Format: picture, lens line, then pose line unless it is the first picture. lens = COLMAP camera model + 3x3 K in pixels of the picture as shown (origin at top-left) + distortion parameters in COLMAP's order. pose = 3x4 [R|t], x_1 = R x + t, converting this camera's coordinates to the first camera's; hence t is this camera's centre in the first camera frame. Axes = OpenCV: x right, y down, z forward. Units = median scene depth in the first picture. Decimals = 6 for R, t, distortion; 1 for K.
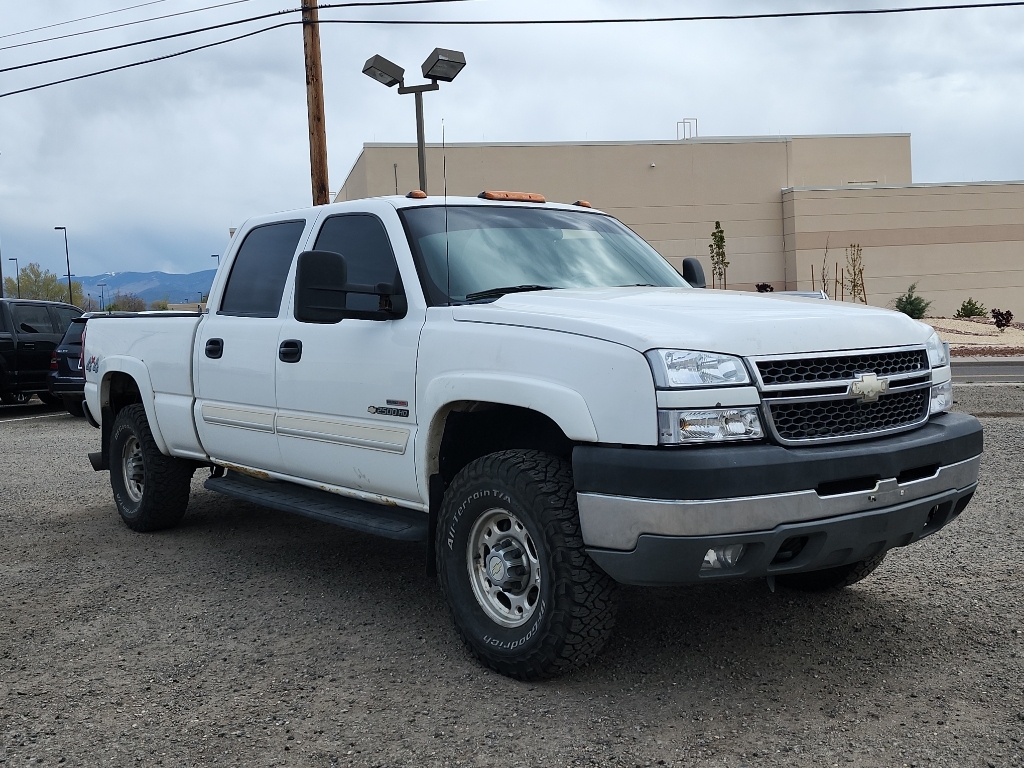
lens RADIAL K [[1219.2, 0, 512.0], [0, 1219.2, 384.0], [0, 0, 1]] dist [0.063930, 0.011274]
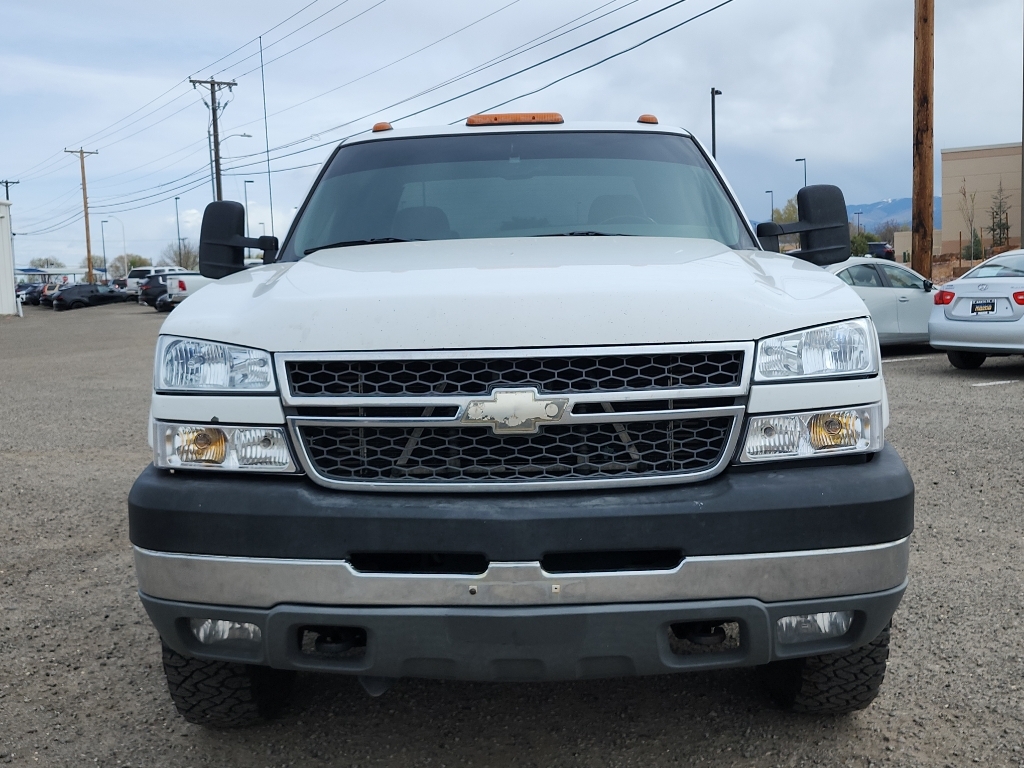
lens RADIAL K [[1219.2, 0, 512.0], [0, 1219.2, 384.0], [0, 0, 1]] dist [0.063930, 0.011274]
pose [[0.751545, 0.075246, -0.655376, 0.696857], [-0.036333, 0.996687, 0.072769, -0.056008], [0.658680, -0.030877, 0.751789, 0.537401]]
